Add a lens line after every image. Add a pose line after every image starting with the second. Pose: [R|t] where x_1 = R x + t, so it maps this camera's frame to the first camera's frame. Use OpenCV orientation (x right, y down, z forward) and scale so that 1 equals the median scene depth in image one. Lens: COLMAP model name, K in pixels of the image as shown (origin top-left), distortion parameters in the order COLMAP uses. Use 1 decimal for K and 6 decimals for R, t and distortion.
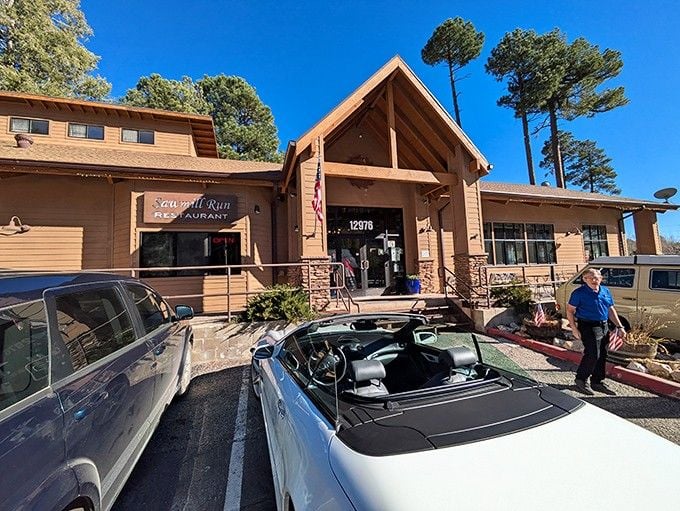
lens RADIAL K [[273.3, 0, 340.0], [0, 273.3, 255.5], [0, 0, 1]] dist [-0.000590, 0.000006]
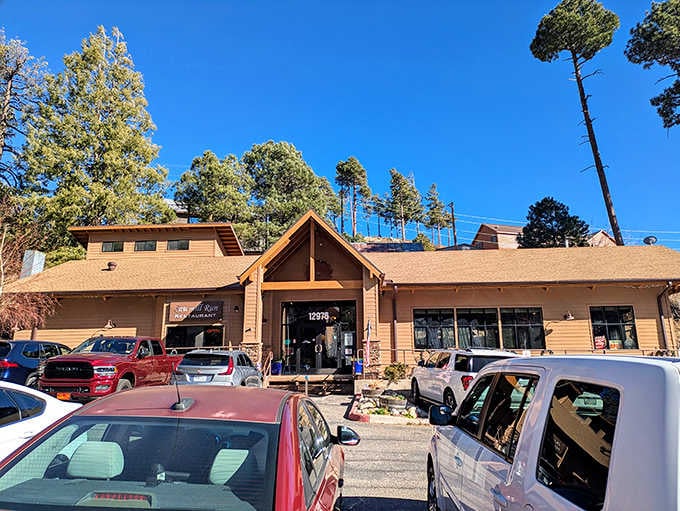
lens RADIAL K [[496.0, 0, 340.0], [0, 496.0, 255.5], [0, 0, 1]] dist [0.048136, -0.000571]
pose [[0.933018, -0.056880, -0.355306, 1.273523], [0.000305, 0.987552, -0.157292, -0.035467], [0.359830, 0.146648, 0.921421, -1.394567]]
